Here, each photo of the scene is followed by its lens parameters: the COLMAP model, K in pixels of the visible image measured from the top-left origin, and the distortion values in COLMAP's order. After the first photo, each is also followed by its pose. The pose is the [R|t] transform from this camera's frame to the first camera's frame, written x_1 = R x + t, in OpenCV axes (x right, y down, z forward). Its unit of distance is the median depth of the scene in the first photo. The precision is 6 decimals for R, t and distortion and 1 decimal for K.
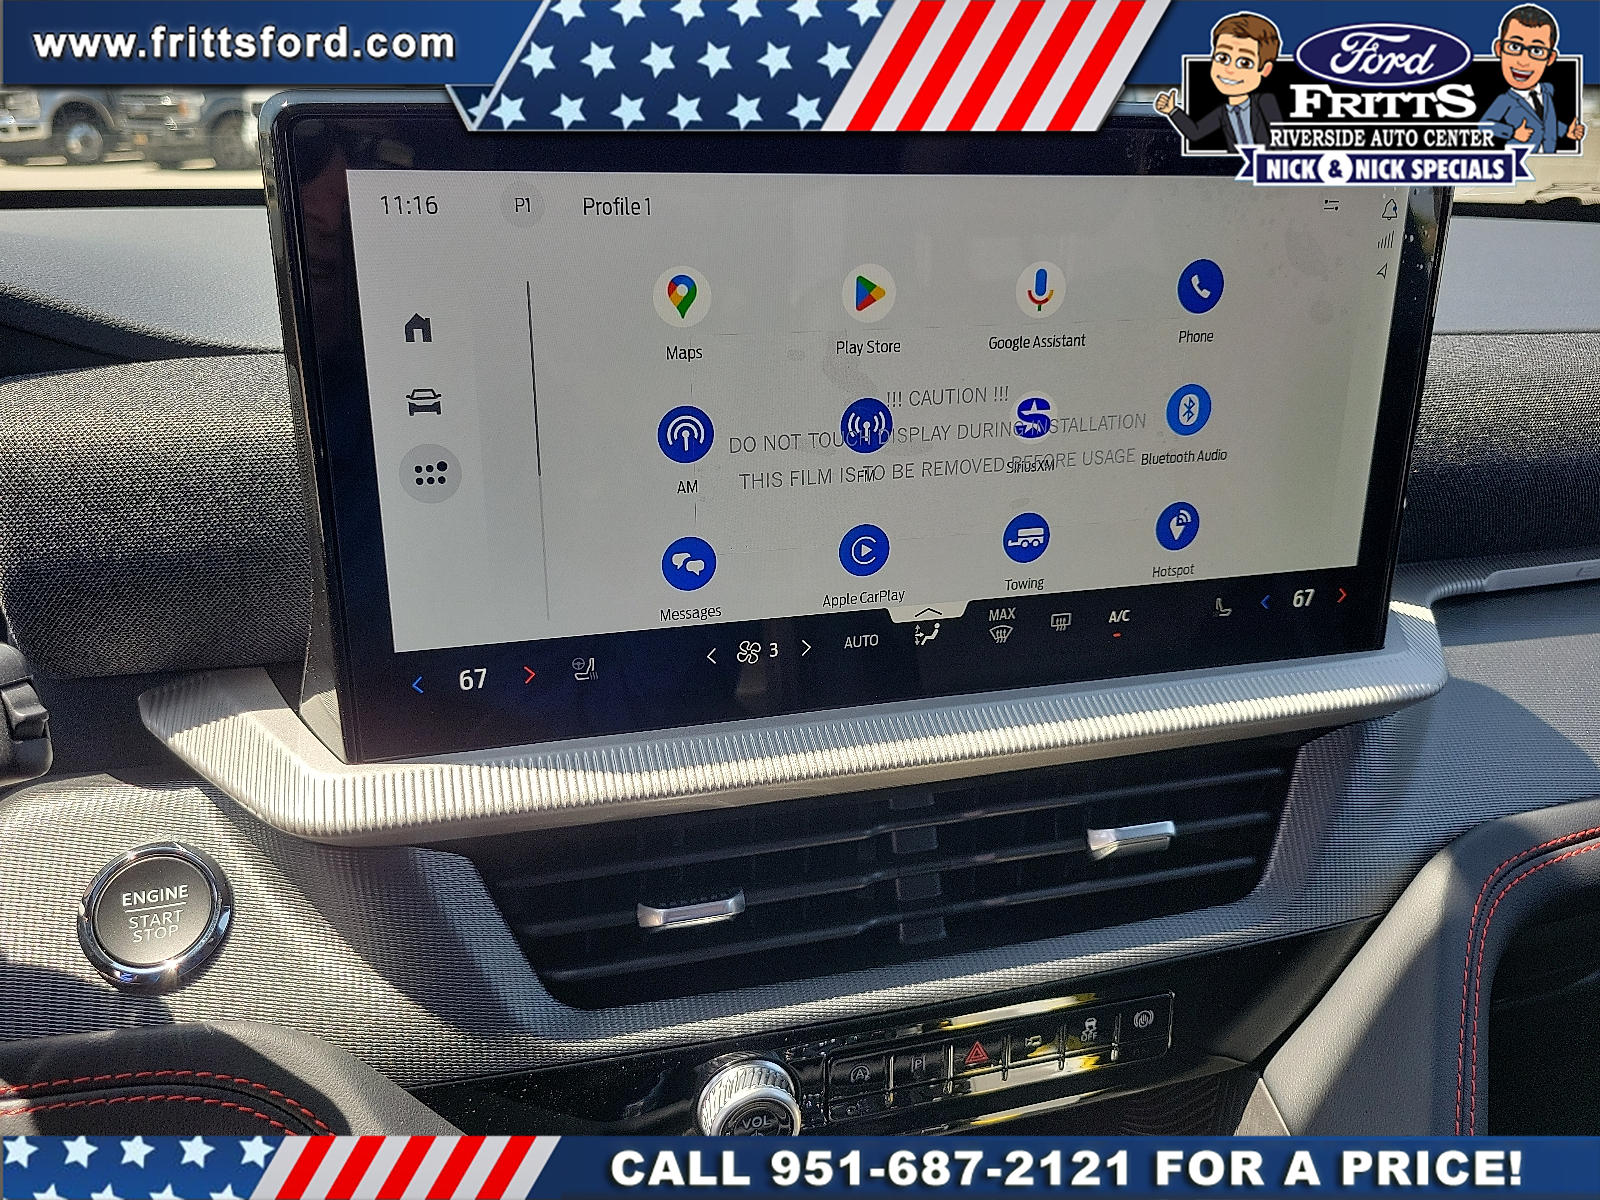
lens RADIAL K [[1257.8, 0, 794.5], [0, 1257.8, 596.2], [0, 0, 1]] dist [0.020398, -0.015676]
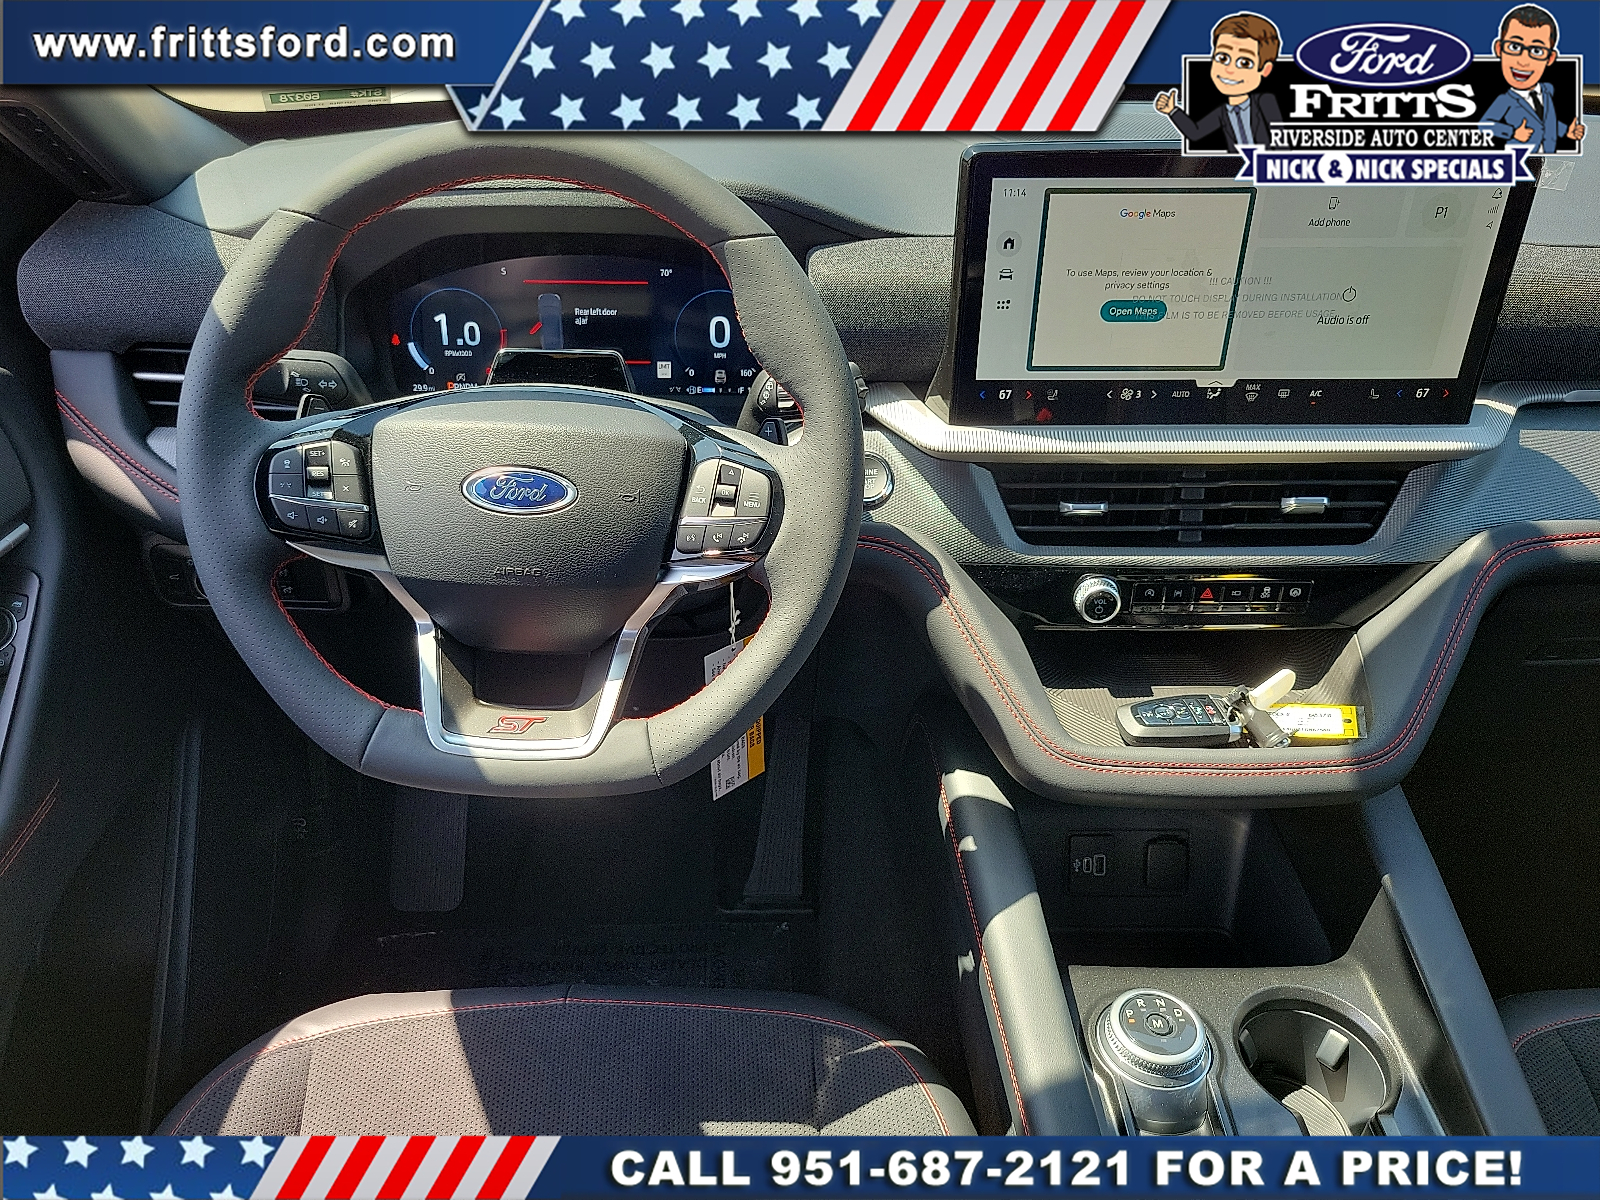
lens RADIAL K [[1257.8, 0, 771.3], [0, 1257.8, 617.0], [0, 0, 1]] dist [0.020398, -0.015676]
pose [[0.961551, 0.133288, -0.240112, -0.049197], [-0.082232, 0.973947, 0.211339, 0.008898], [0.262025, -0.183469, 0.947461, -1.227742]]
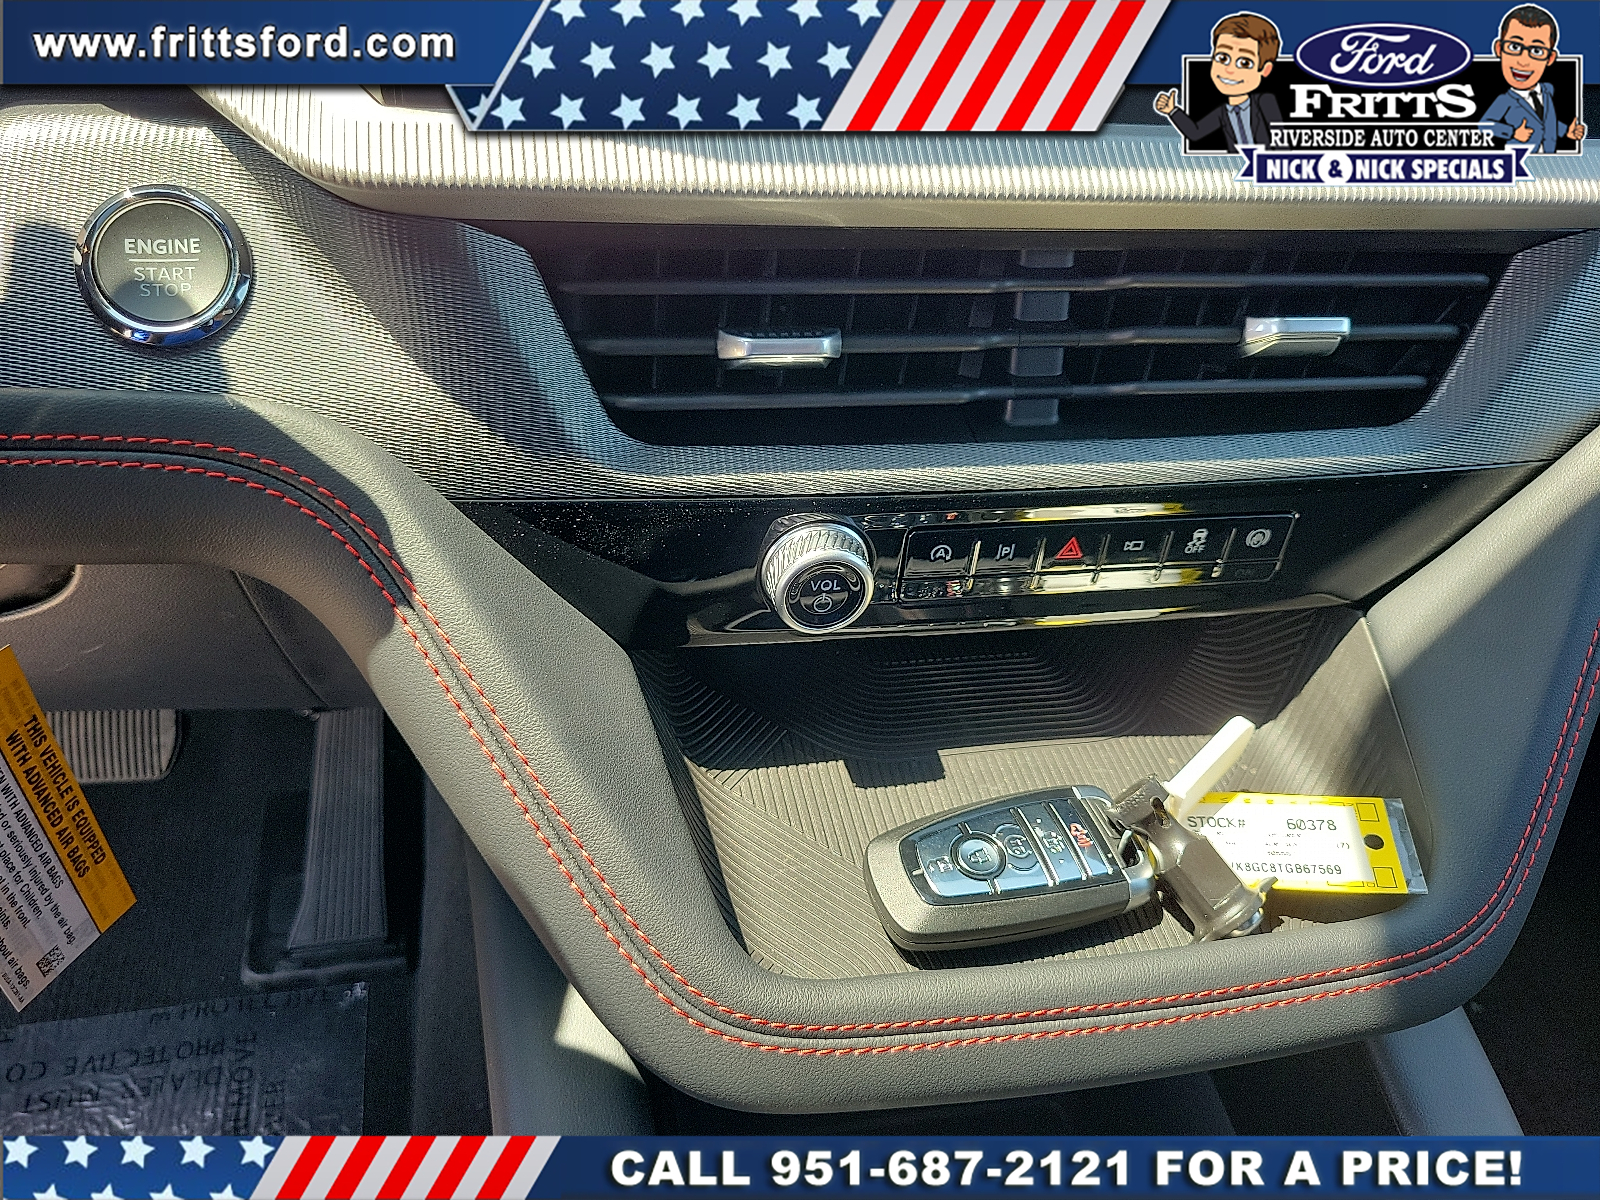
lens RADIAL K [[1257.8, 0, 785.7], [0, 1257.8, 590.7], [0, 0, 1]] dist [0.020398, -0.015676]
pose [[0.992799, 0.118513, -0.017450, -0.039731], [-0.105992, 0.936948, 0.333009, 0.109703], [0.055815, -0.328761, 0.942762, 0.123584]]
